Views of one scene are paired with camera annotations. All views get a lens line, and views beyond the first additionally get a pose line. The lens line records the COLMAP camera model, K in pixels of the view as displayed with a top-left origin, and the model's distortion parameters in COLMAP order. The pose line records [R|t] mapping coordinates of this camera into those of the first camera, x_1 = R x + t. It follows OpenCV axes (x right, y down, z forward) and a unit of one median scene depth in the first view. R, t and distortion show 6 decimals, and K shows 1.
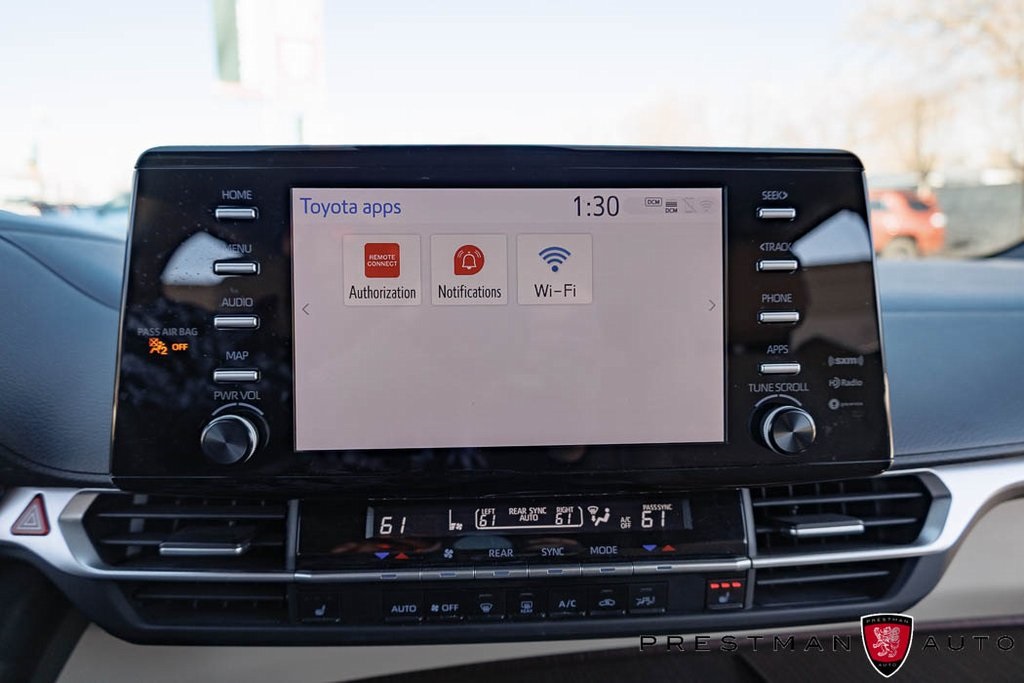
lens RADIAL K [[669.8, 0, 505.4], [0, 669.8, 344.5], [0, 0, 1]] dist [0.011059, -0.009892]
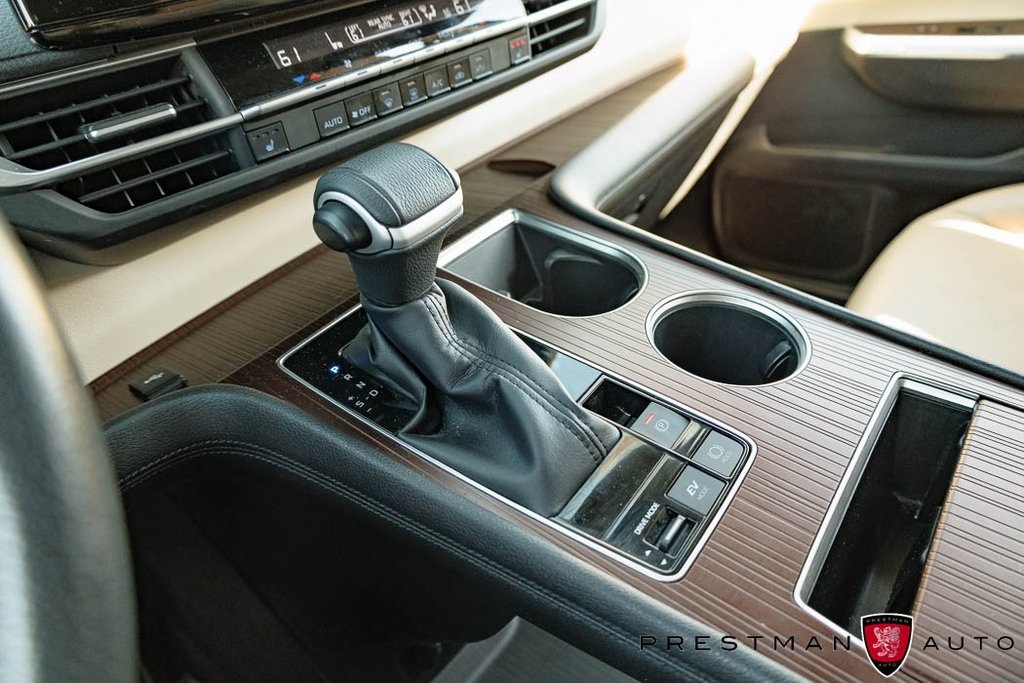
lens RADIAL K [[669.8, 0, 511.3], [0, 669.8, 342.4], [0, 0, 1]] dist [0.011059, -0.009892]
pose [[0.716104, -0.470086, 0.515959, -0.704786], [0.251579, 0.863349, 0.437421, 0.289277], [-0.651078, -0.183434, 0.736512, -0.128979]]
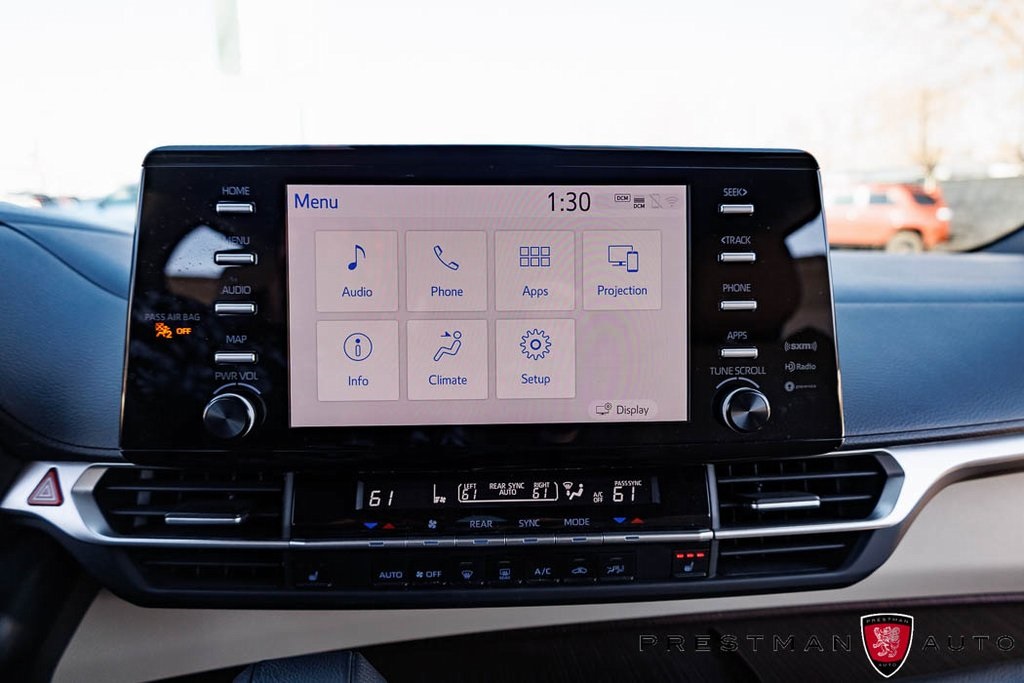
lens RADIAL K [[669.8, 0, 505.9], [0, 669.8, 342.9], [0, 0, 1]] dist [0.011059, -0.009892]
pose [[0.999988, 0.003270, -0.003681, 0.036344], [-0.003245, 0.999970, 0.006981, 0.012229], [0.003703, -0.006969, 0.999969, -0.075253]]
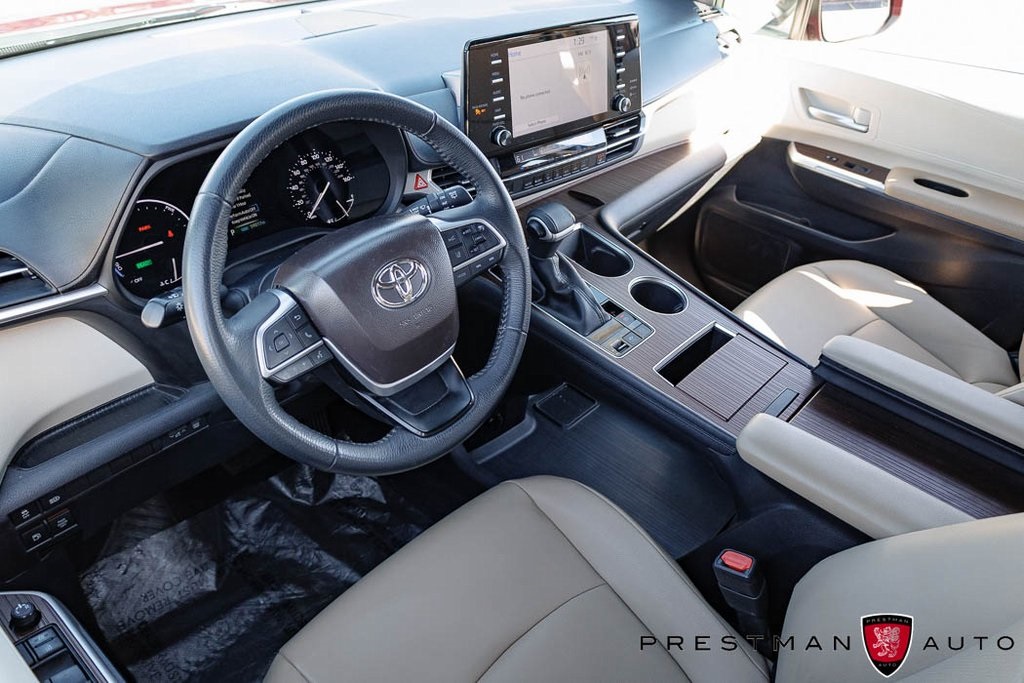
lens RADIAL K [[757.3, 0, 529.8], [0, 757.3, 320.3], [0, 0, 1]] dist [-0.009045, -0.000346]
pose [[0.770763, -0.321848, 0.549853, -2.230120], [0.044885, 0.888312, 0.457042, -0.628179], [-0.635539, -0.327590, 0.699124, -1.610303]]
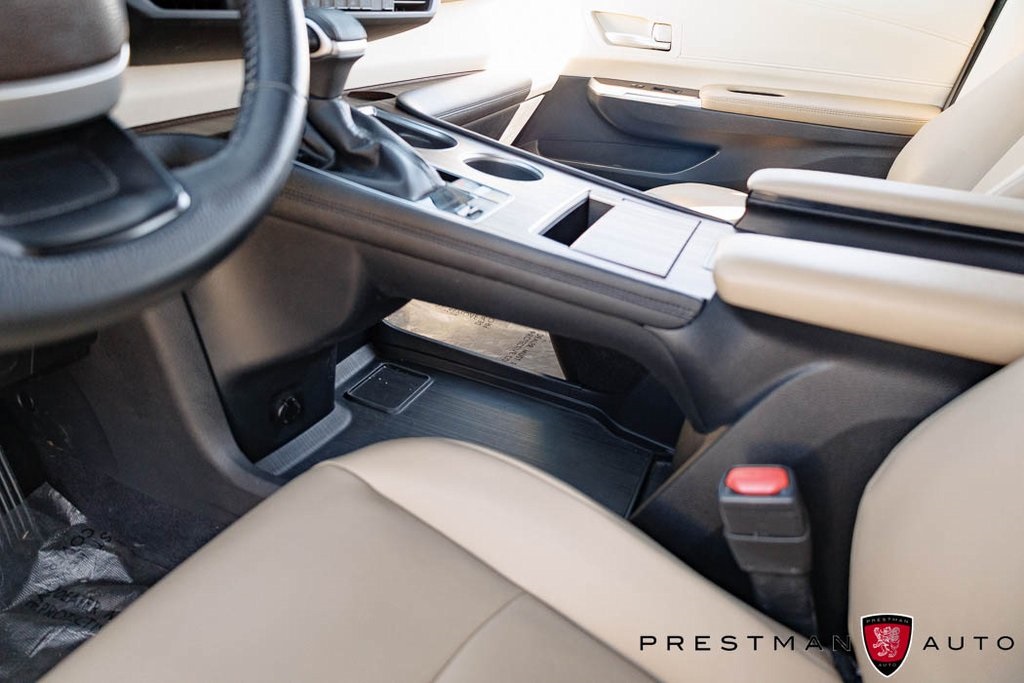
lens RADIAL K [[669.8, 0, 519.3], [0, 669.8, 338.6], [0, 0, 1]] dist [0.011059, -0.009892]
pose [[0.528908, -0.366071, 0.765669, -1.626893], [0.069588, 0.917857, 0.390763, 0.574488], [-0.845821, -0.153396, 0.510936, -0.723694]]
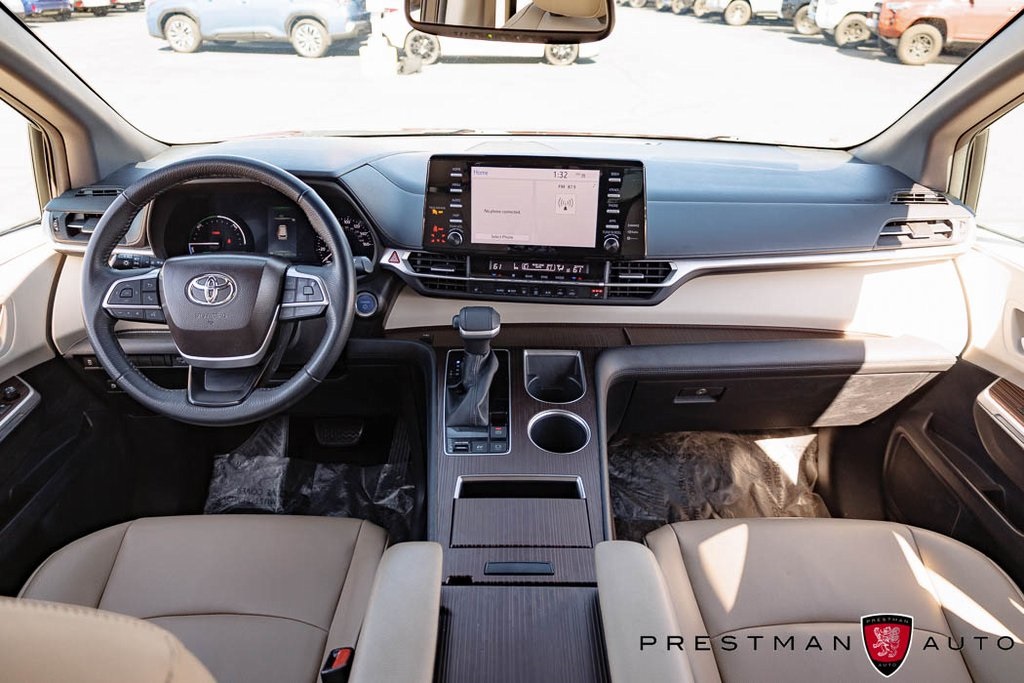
lens RADIAL K [[669.8, 0, 514.4], [0, 669.8, 347.2], [0, 0, 1]] dist [0.011059, -0.009892]
pose [[0.990504, 0.075544, -0.114873, 0.334154], [-0.035466, 0.947633, 0.317386, -0.416779], [0.132834, -0.310298, 0.941313, -2.284433]]
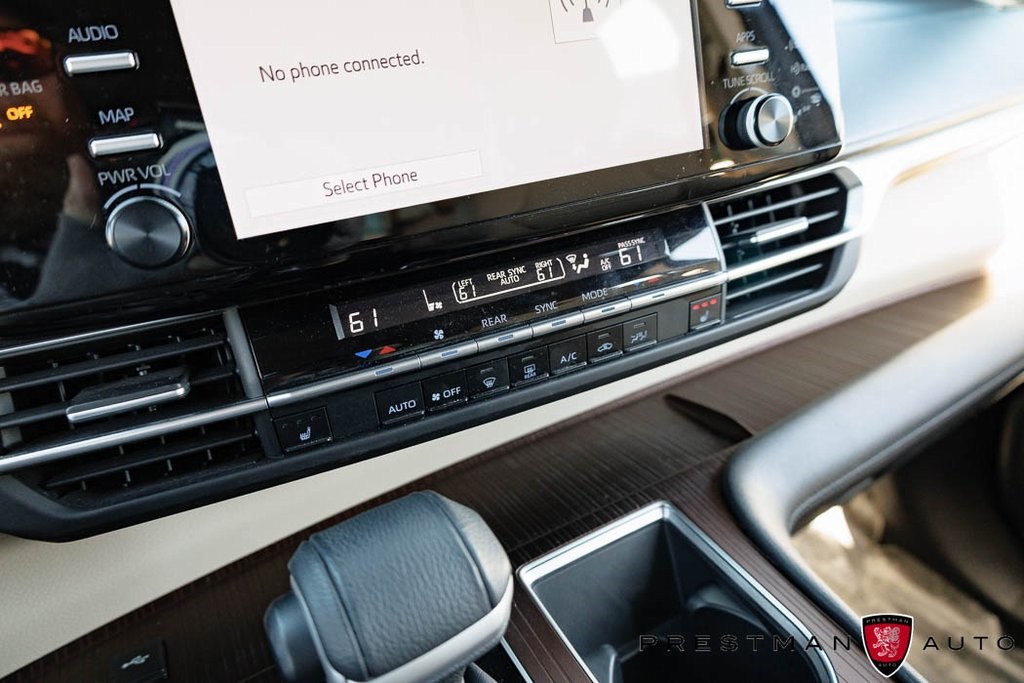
lens RADIAL K [[669.8, 0, 509.3], [0, 669.8, 344.7], [0, 0, 1]] dist [0.011059, -0.009892]
pose [[0.929020, -0.233619, 0.286958, -0.250559], [0.164970, 0.955657, 0.243937, 0.126770], [-0.331221, -0.179283, 0.926364, 0.161825]]
